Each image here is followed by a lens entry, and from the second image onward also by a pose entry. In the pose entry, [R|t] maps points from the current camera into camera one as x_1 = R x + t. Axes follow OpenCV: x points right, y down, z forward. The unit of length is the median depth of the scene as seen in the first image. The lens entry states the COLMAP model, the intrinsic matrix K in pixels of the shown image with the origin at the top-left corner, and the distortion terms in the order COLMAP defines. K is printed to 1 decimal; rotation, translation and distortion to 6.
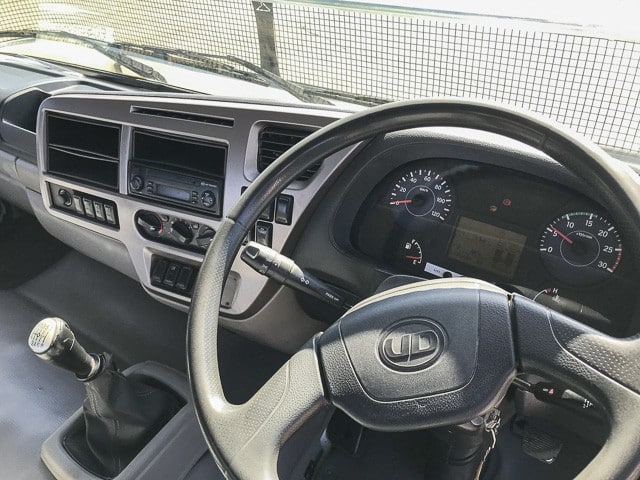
lens RADIAL K [[539.6, 0, 319.4], [0, 539.6, 233.1], [0, 0, 1]] dist [0.006758, -0.032966]
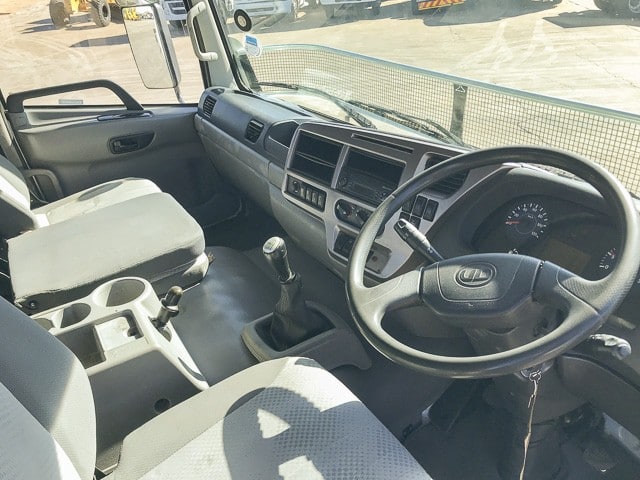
lens RADIAL K [[539.6, 0, 317.0], [0, 539.6, 241.3], [0, 0, 1]] dist [0.006758, -0.032966]
pose [[0.913663, 0.222646, -0.340071, 0.151366], [-0.265505, 0.960395, -0.084552, 0.215546], [0.307777, 0.167543, 0.936591, -0.426863]]
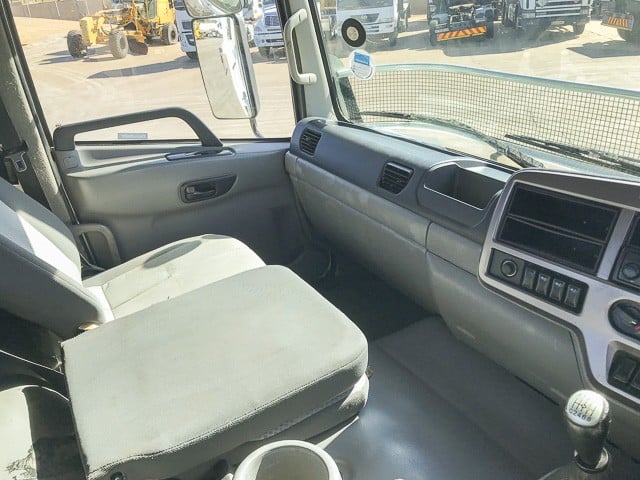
lens RADIAL K [[539.6, 0, 309.3], [0, 539.6, 234.2], [0, 0, 1]] dist [0.006758, -0.032966]
pose [[0.905605, 0.202662, -0.372569, -0.493650], [-0.271640, 0.951784, -0.142544, 0.127427], [0.325717, 0.230293, 0.916991, -0.045062]]
